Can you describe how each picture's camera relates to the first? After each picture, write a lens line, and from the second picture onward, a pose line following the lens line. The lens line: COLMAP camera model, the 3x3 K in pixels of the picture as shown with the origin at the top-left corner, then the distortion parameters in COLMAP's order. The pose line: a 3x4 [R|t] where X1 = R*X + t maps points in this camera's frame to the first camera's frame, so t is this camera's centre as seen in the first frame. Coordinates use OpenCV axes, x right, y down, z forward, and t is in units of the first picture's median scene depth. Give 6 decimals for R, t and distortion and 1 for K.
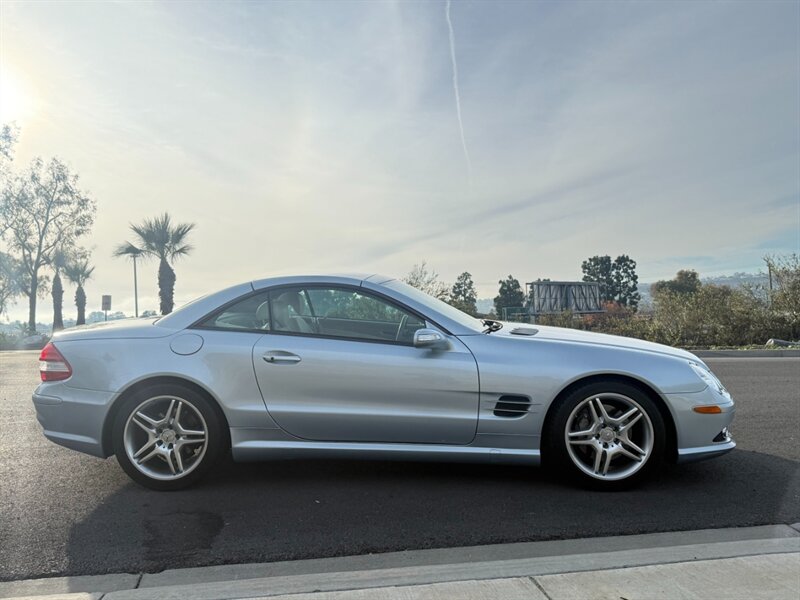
lens RADIAL K [[692.7, 0, 398.3], [0, 692.7, 298.4], [0, 0, 1]] dist [0.067302, -0.067099]
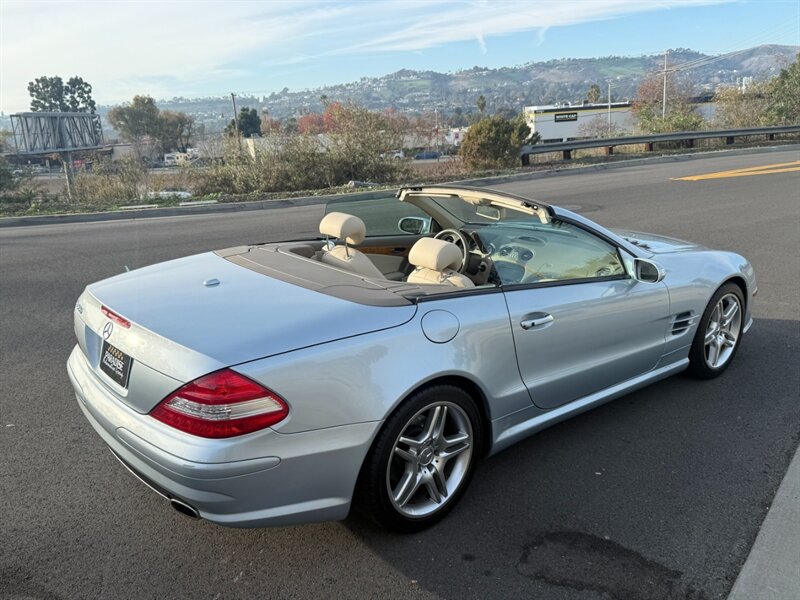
lens RADIAL K [[705.6, 0, 392.2], [0, 705.6, 300.7], [0, 0, 1]] dist [0.103120, -0.166222]
pose [[0.717471, -0.176957, 0.673737, -0.813429], [0.006618, 0.968883, 0.247430, -0.134843], [-0.696557, -0.173065, 0.696317, 0.552221]]
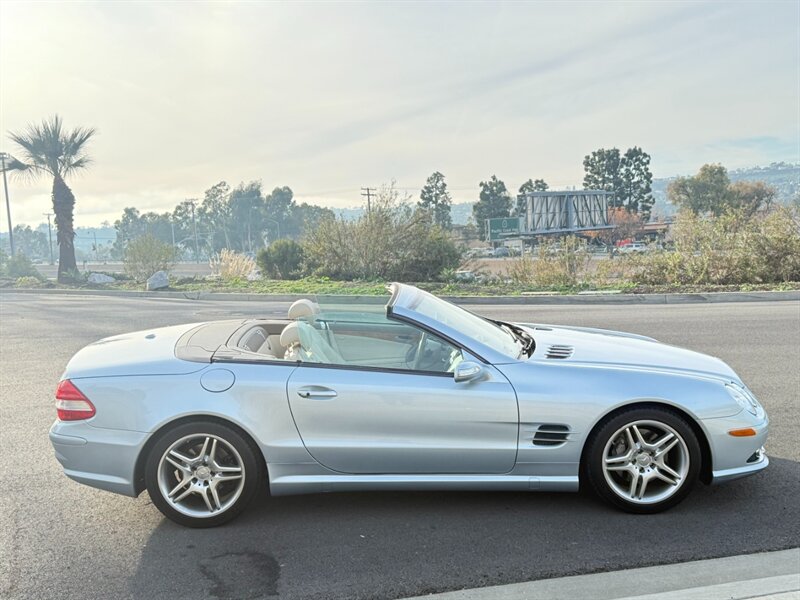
lens RADIAL K [[890.7, 0, 401.1], [0, 890.7, 302.5], [0, 0, 1]] dist [0.086335, 0.000000]
pose [[0.997896, -0.025119, 0.059776, -0.121073], [0.017925, 0.992854, 0.117980, -0.185774], [-0.062312, -0.116660, 0.991215, -0.239093]]
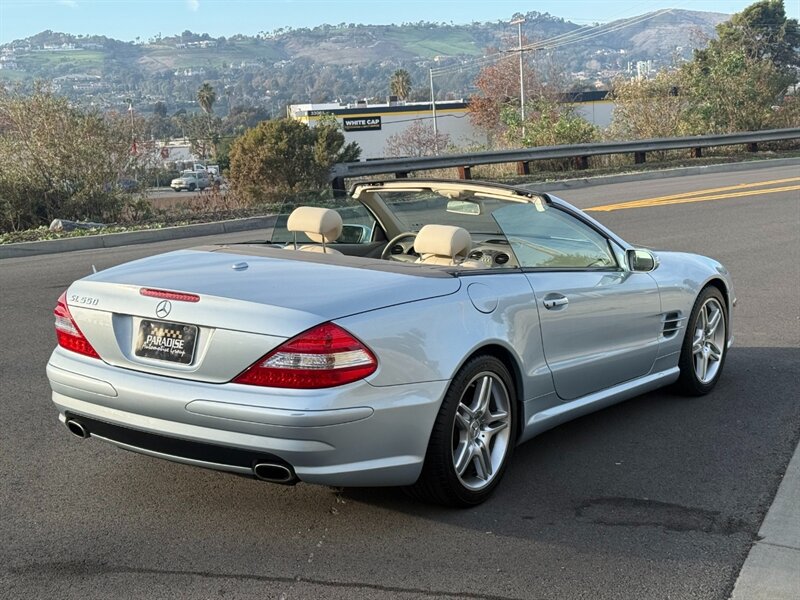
lens RADIAL K [[1351.3, 0, 400.3], [0, 1351.3, 302.3], [0, 0, 1]] dist [0.158213, 0.000000]
pose [[0.503425, -0.112188, 0.856724, -1.533654], [0.001277, 0.991630, 0.129104, -0.108370], [-0.864038, -0.063900, 0.499355, 0.389321]]
